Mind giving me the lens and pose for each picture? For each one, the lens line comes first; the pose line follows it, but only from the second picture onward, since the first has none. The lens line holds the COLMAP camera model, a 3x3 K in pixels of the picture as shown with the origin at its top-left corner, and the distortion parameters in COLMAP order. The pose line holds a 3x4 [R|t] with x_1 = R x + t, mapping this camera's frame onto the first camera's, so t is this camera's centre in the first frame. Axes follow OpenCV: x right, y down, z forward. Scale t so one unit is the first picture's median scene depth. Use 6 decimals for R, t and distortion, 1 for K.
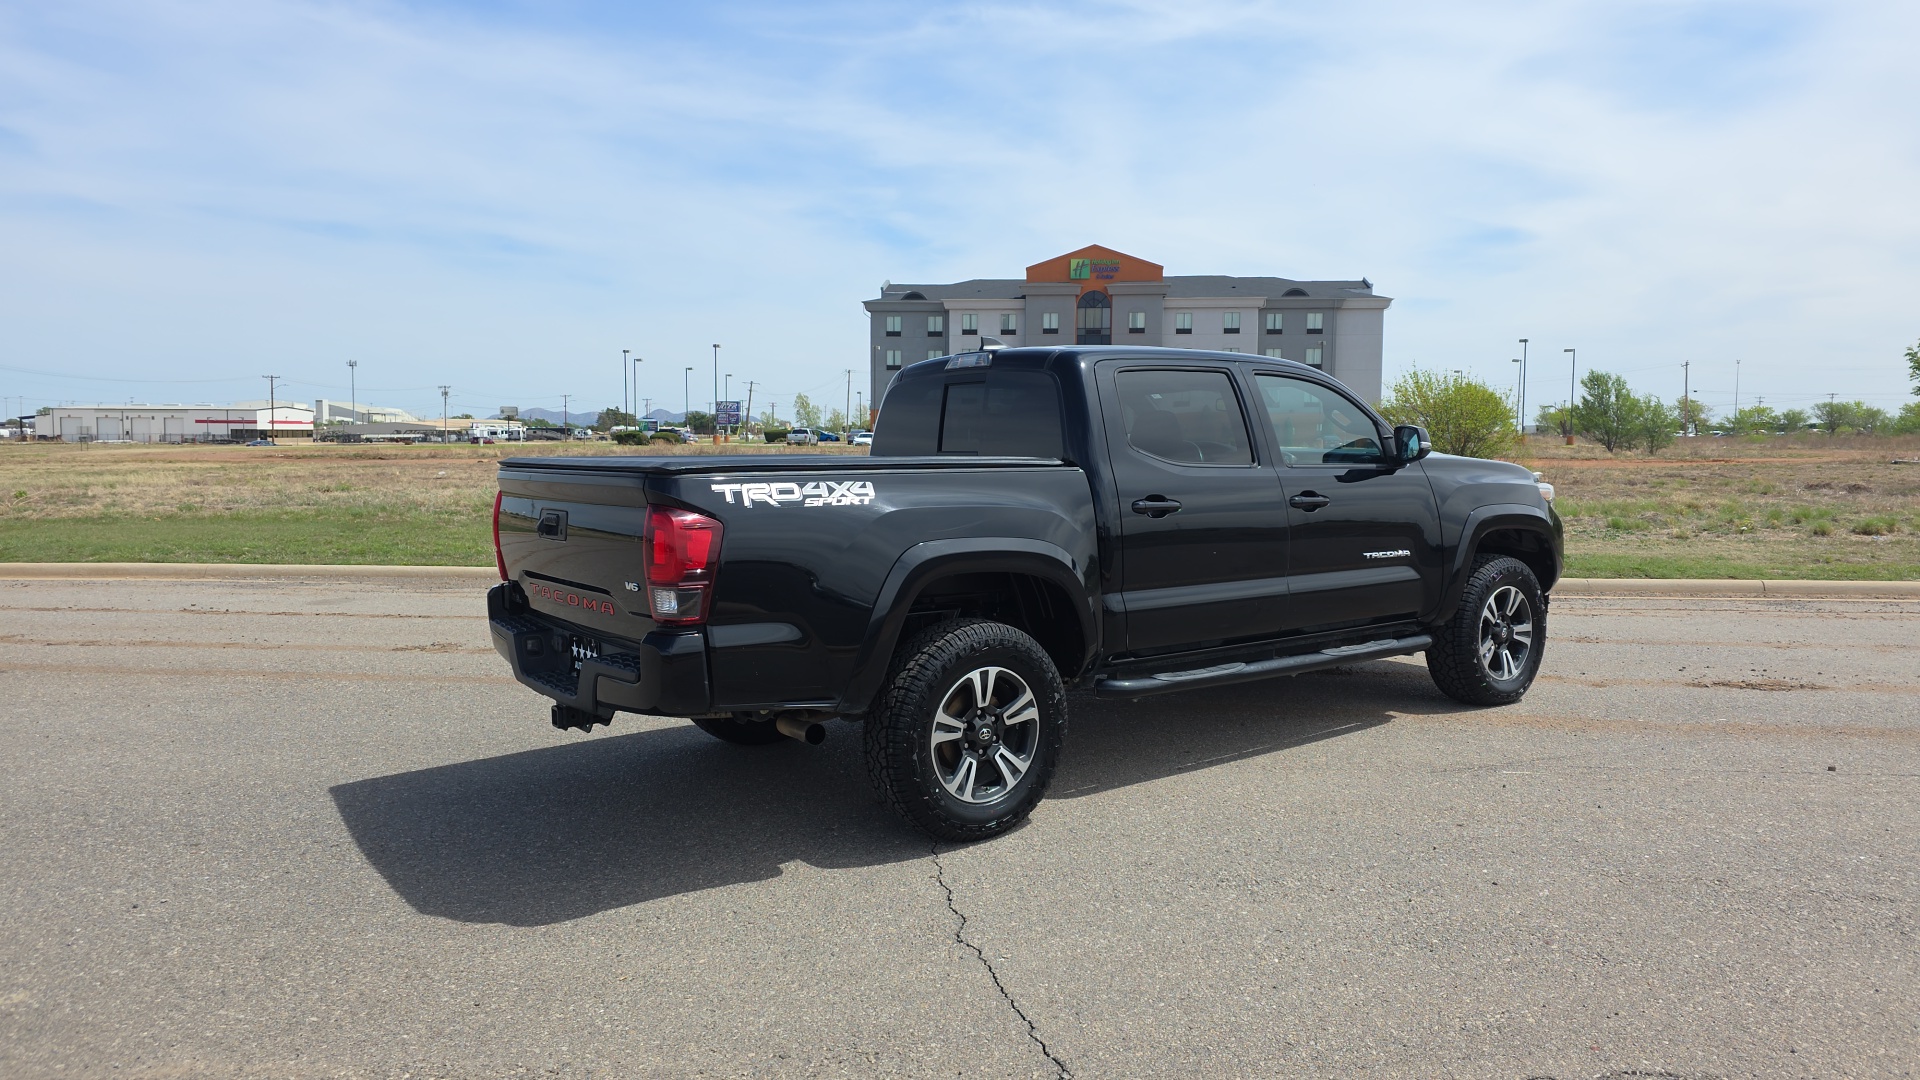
lens RADIAL K [[1265.0, 0, 960.0], [0, 1265.0, 540.0], [0, 0, 1]] dist [0.067718, -0.067005]
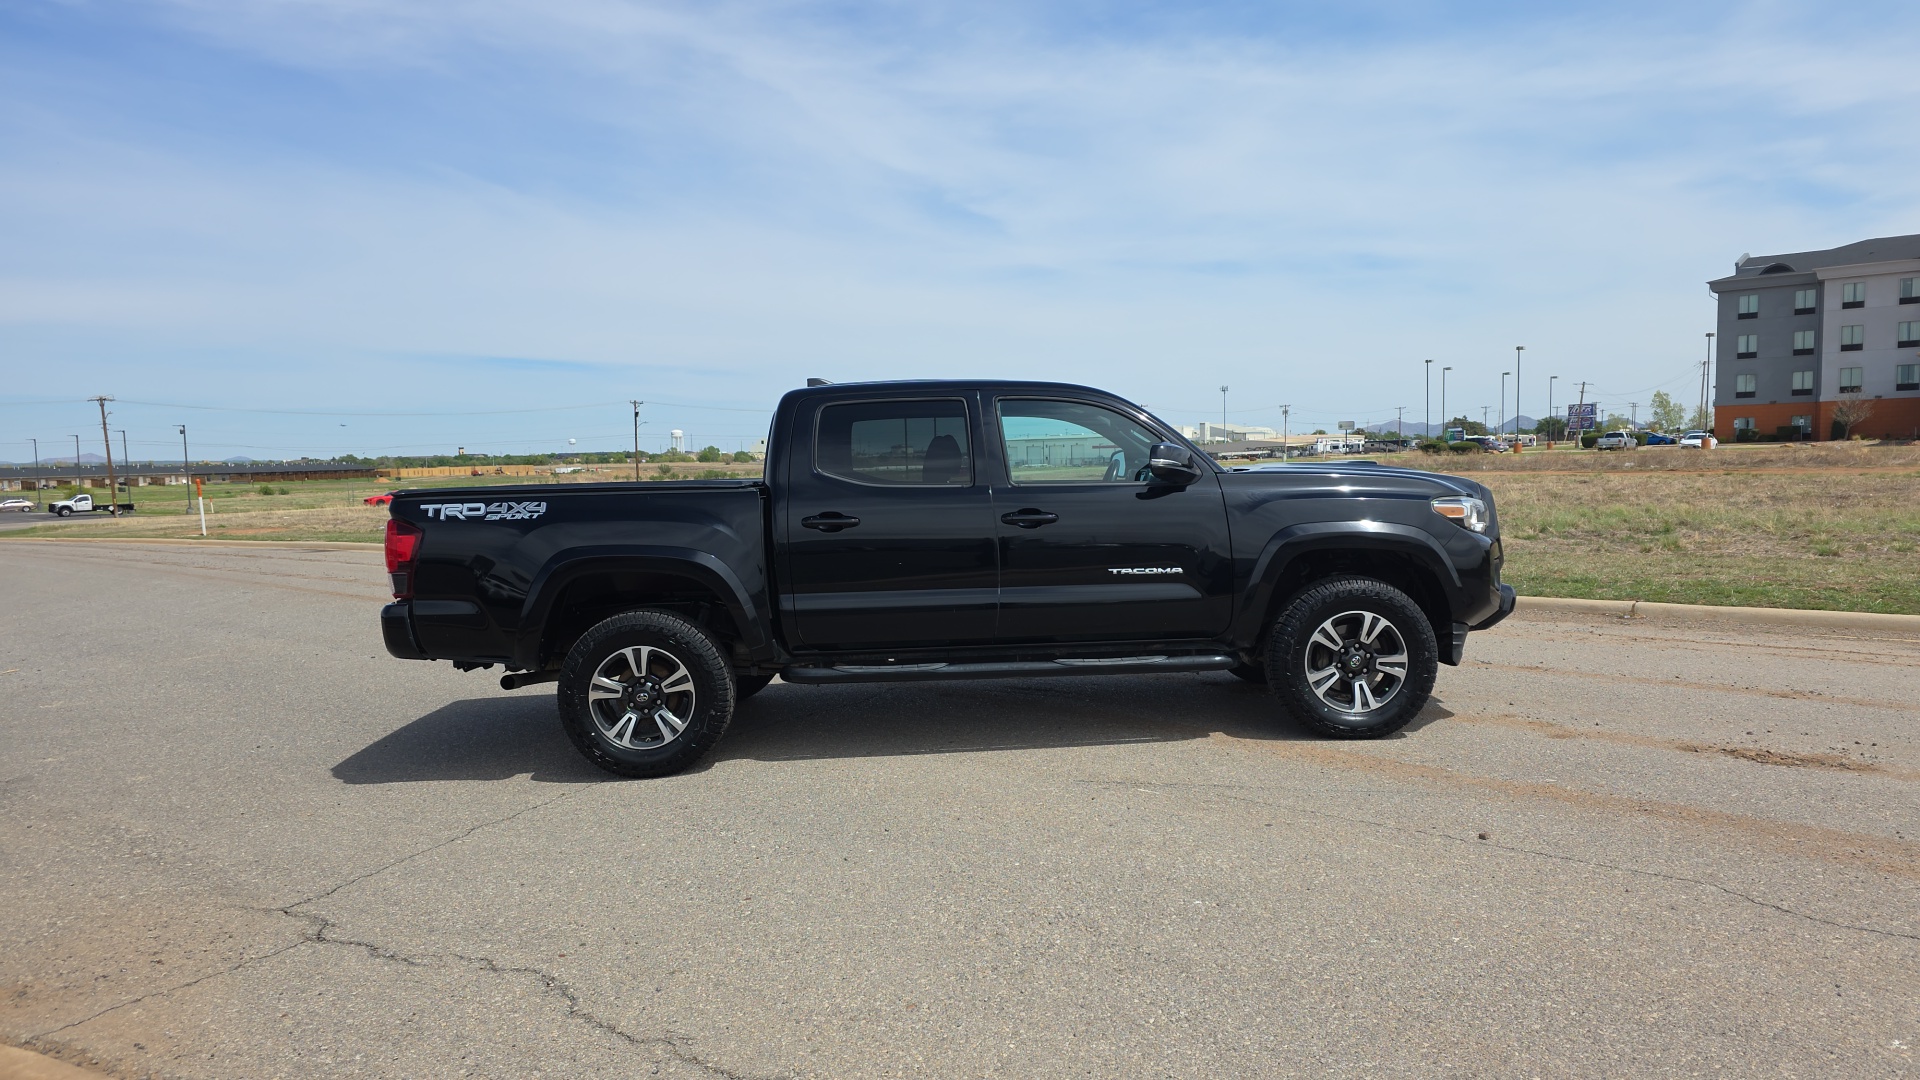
lens RADIAL K [[1267.5, 0, 1072.9], [0, 1267.5, 620.5], [0, 0, 1]] dist [0.045505, -0.005251]
pose [[0.815239, 0.050333, -0.576933, 0.784901], [-0.018580, 0.997976, 0.060812, -0.008621], [0.578826, -0.038857, 0.814525, 0.137277]]
